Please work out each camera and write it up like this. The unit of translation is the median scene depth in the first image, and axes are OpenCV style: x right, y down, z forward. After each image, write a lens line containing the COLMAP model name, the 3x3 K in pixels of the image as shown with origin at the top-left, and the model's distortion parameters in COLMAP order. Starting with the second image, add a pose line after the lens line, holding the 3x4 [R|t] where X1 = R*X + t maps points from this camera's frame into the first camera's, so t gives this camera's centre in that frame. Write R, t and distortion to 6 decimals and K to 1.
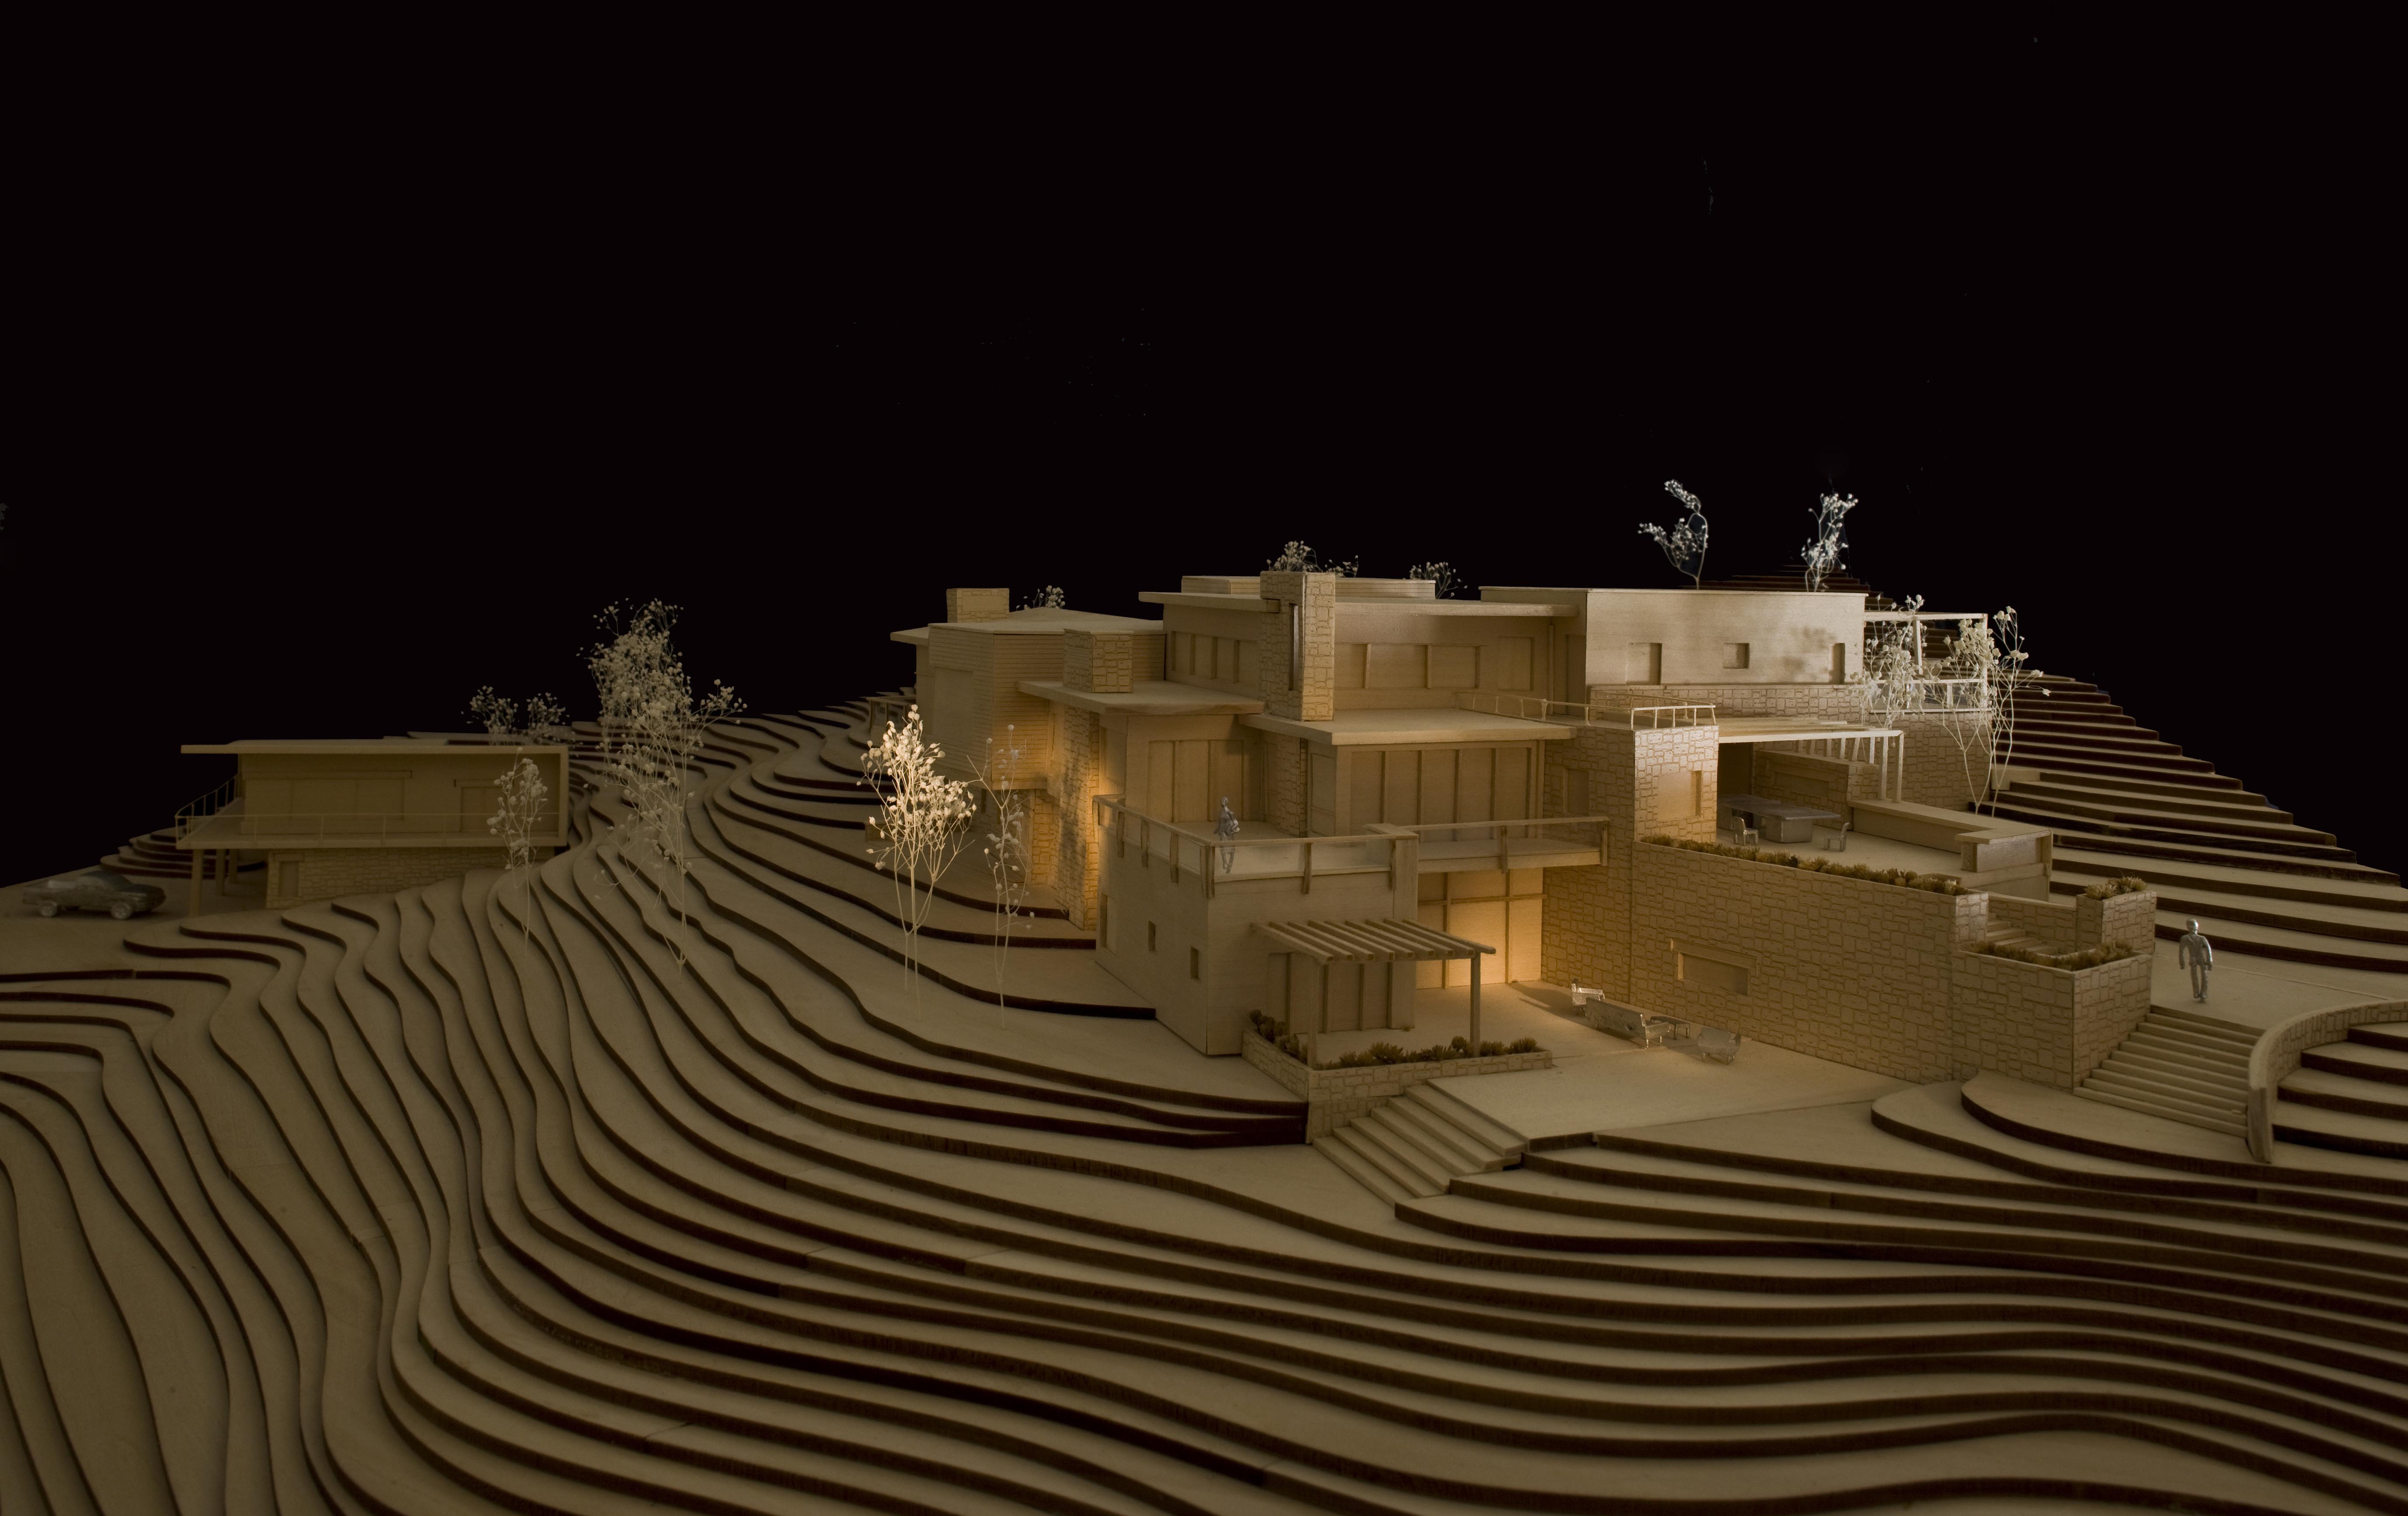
lens RADIAL K [[1746.6, 0, 1195.1], [0, 1746.6, 673.5], [0, 0, 1]] dist [-0.021479, 0.001346]
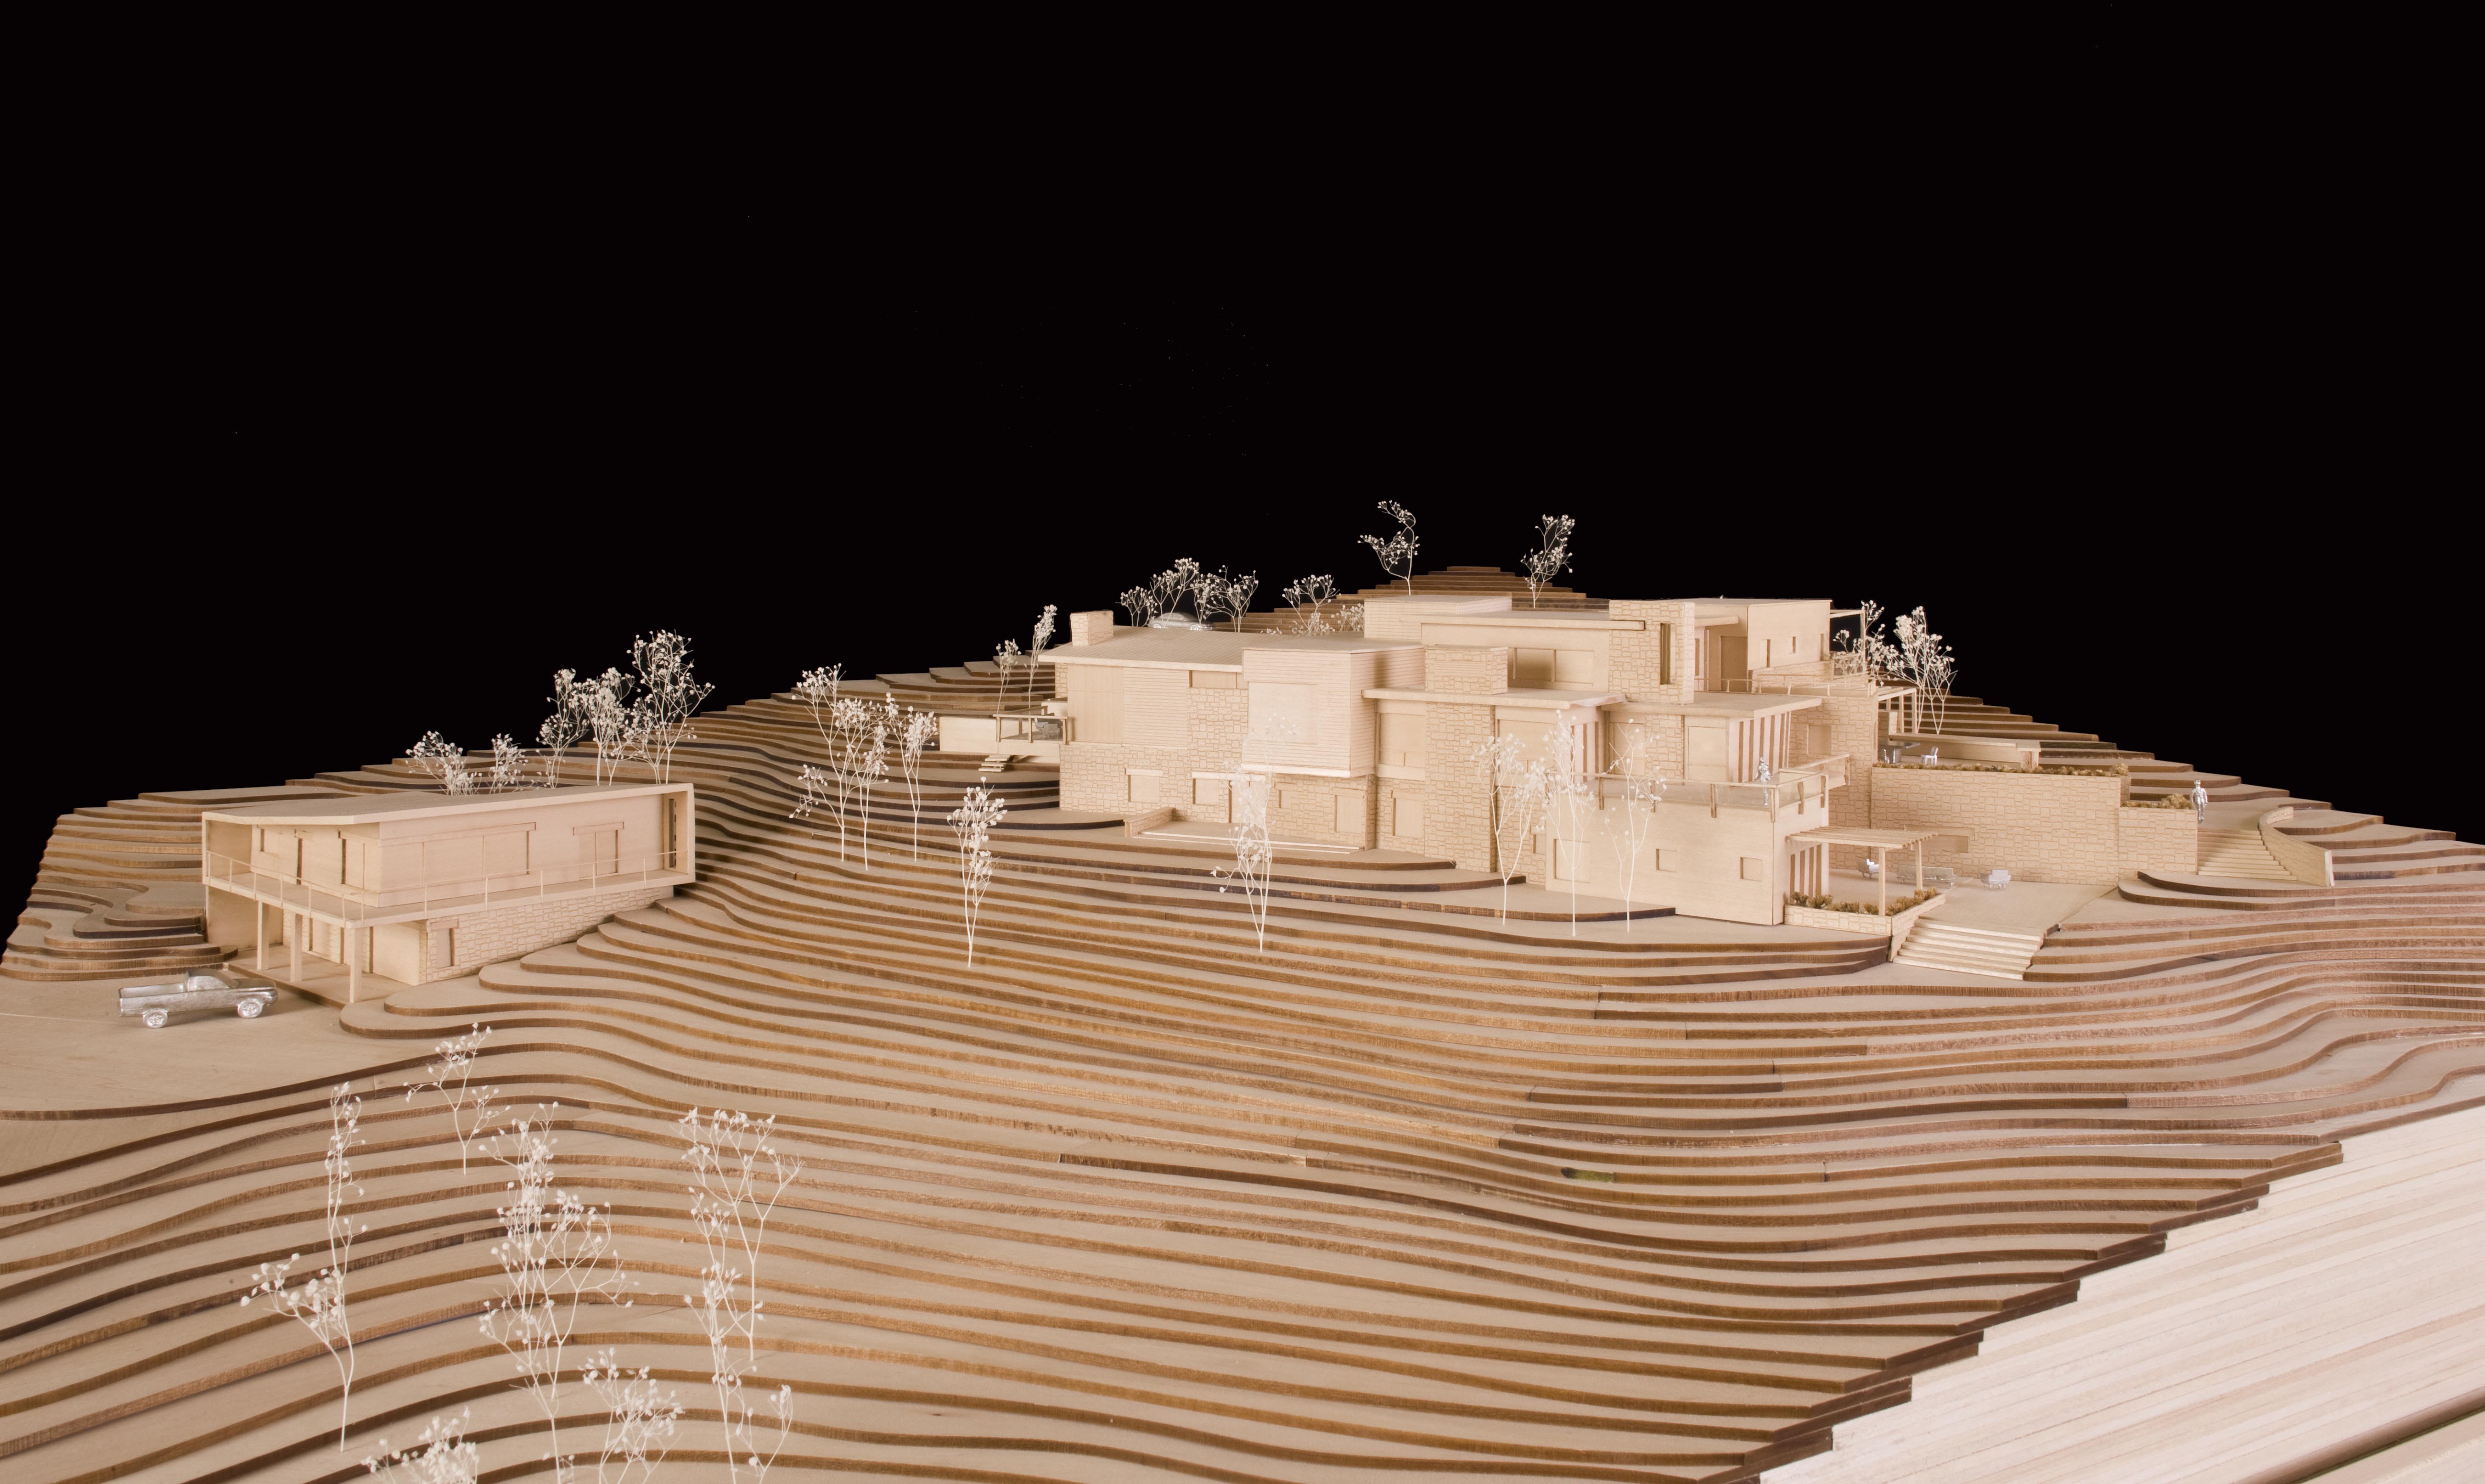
lens RADIAL K [[1844.7, 0, 1251.0], [0, 1844.7, 692.6], [0, 0, 1]] dist [-0.010782, -0.008566]
pose [[0.846156, -0.056895, 0.529890, -0.572787], [0.045907, 0.998371, 0.033889, -0.027336], [-0.530954, -0.004350, 0.847389, -0.053982]]
